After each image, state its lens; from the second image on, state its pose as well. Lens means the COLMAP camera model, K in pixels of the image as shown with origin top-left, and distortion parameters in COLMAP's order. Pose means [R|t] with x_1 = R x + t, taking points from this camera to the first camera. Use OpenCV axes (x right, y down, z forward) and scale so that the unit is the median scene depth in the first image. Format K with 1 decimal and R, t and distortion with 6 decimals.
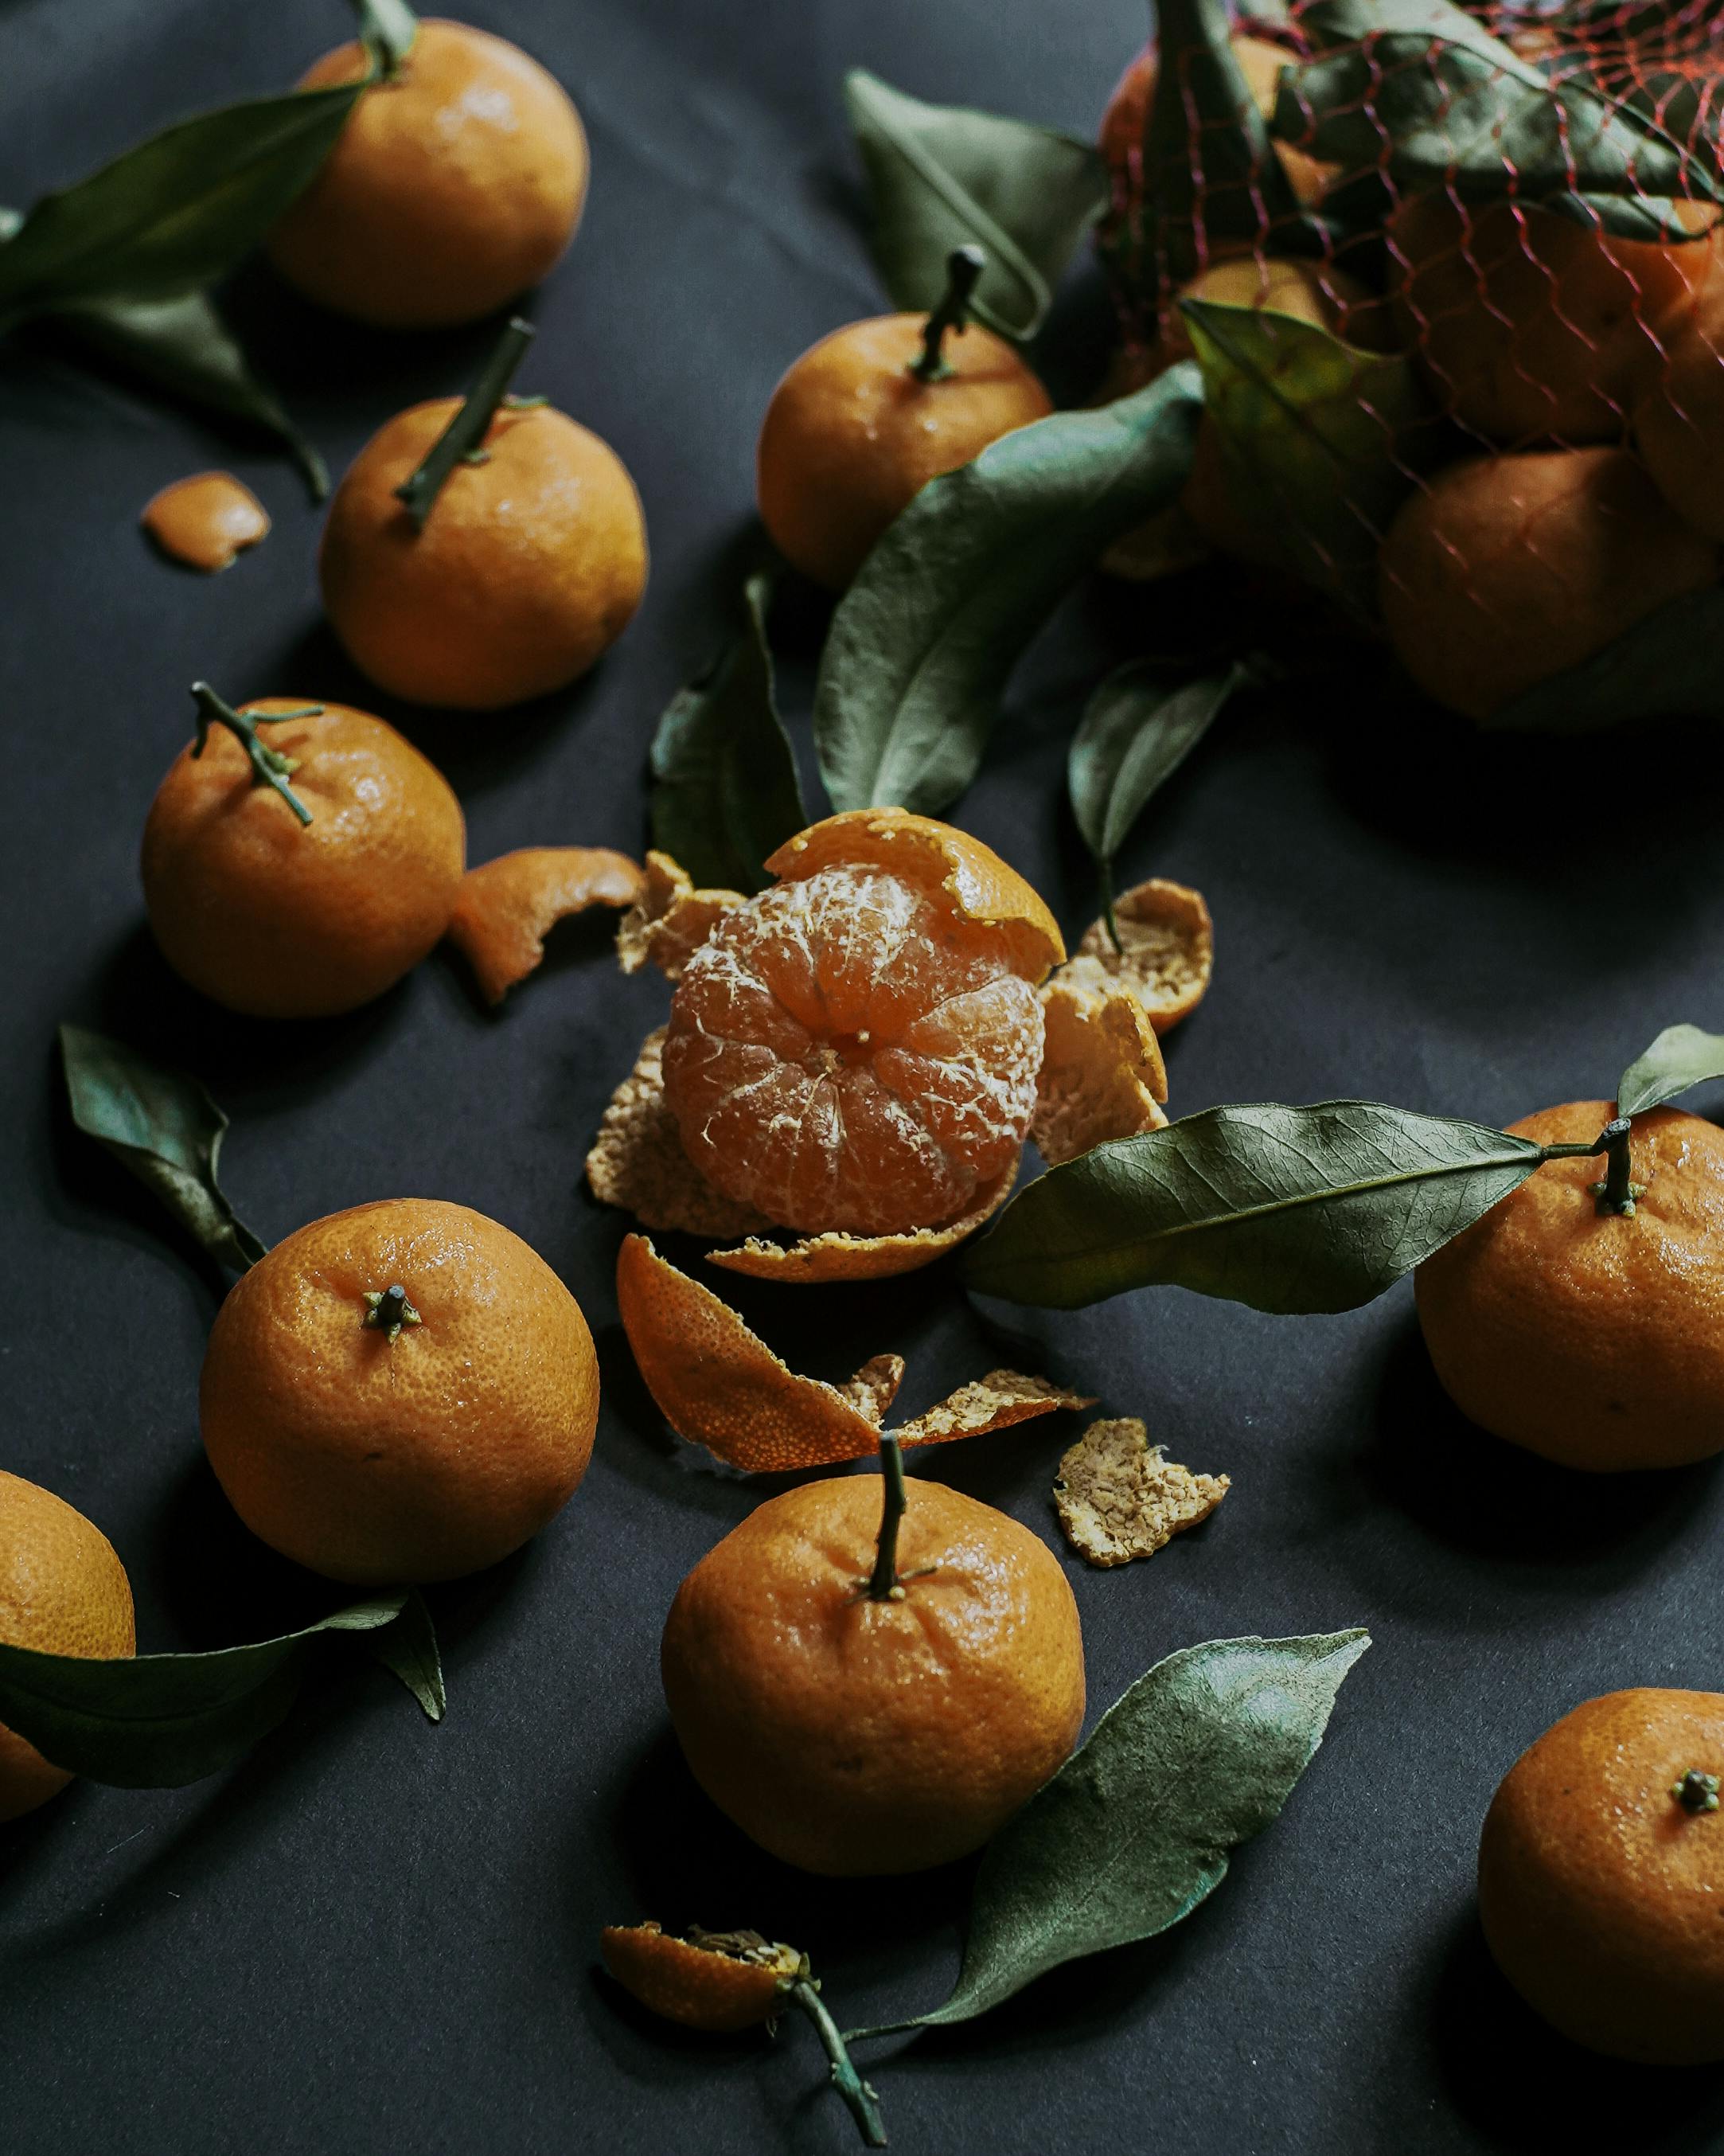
lens RADIAL K [[5010.0, 0, 785.7], [0, 5010.0, 1113.0], [0, 0, 1]] dist [-0.133758, 0.000000]
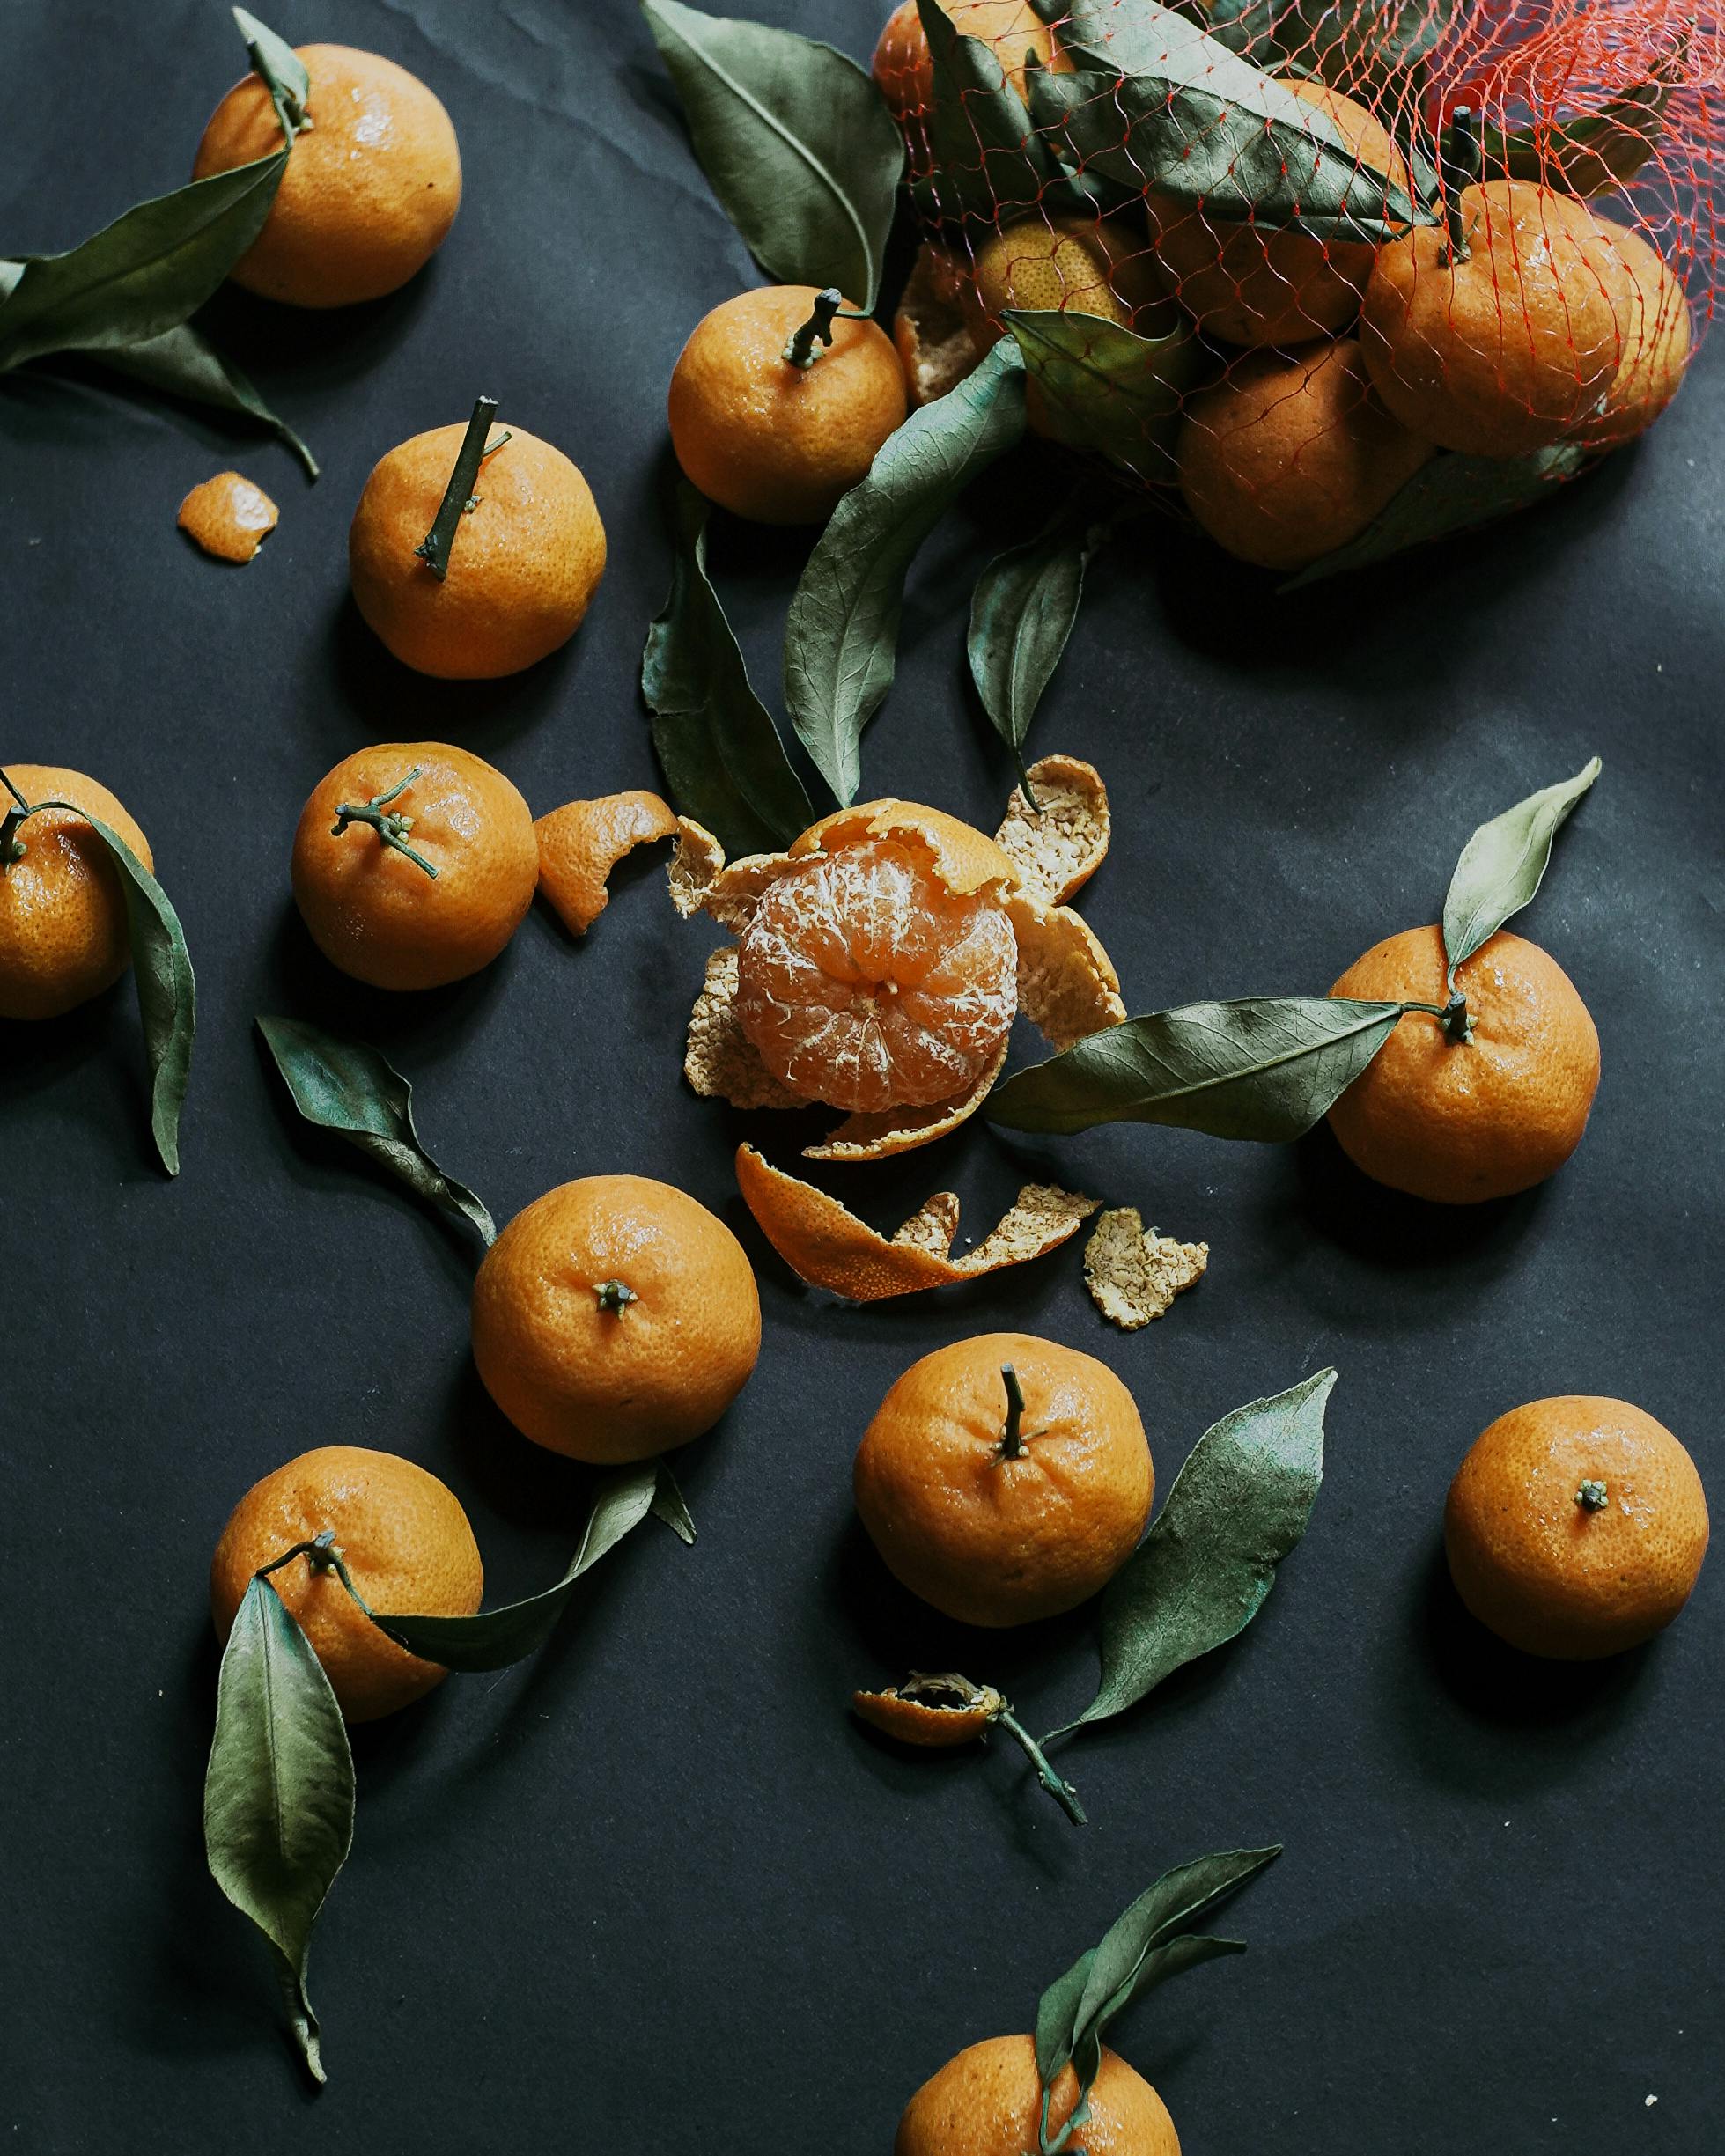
lens RADIAL K [[5011.2, 0, 862.3], [0, 5011.2, 1077.8], [0, 0, 1]] dist [-0.133758, 0.000000]
pose [[0.977742, -0.198121, 0.069049, -0.090677], [0.170435, 0.941940, 0.289311, -0.385160], [-0.122359, -0.271103, 0.954742, -0.299464]]
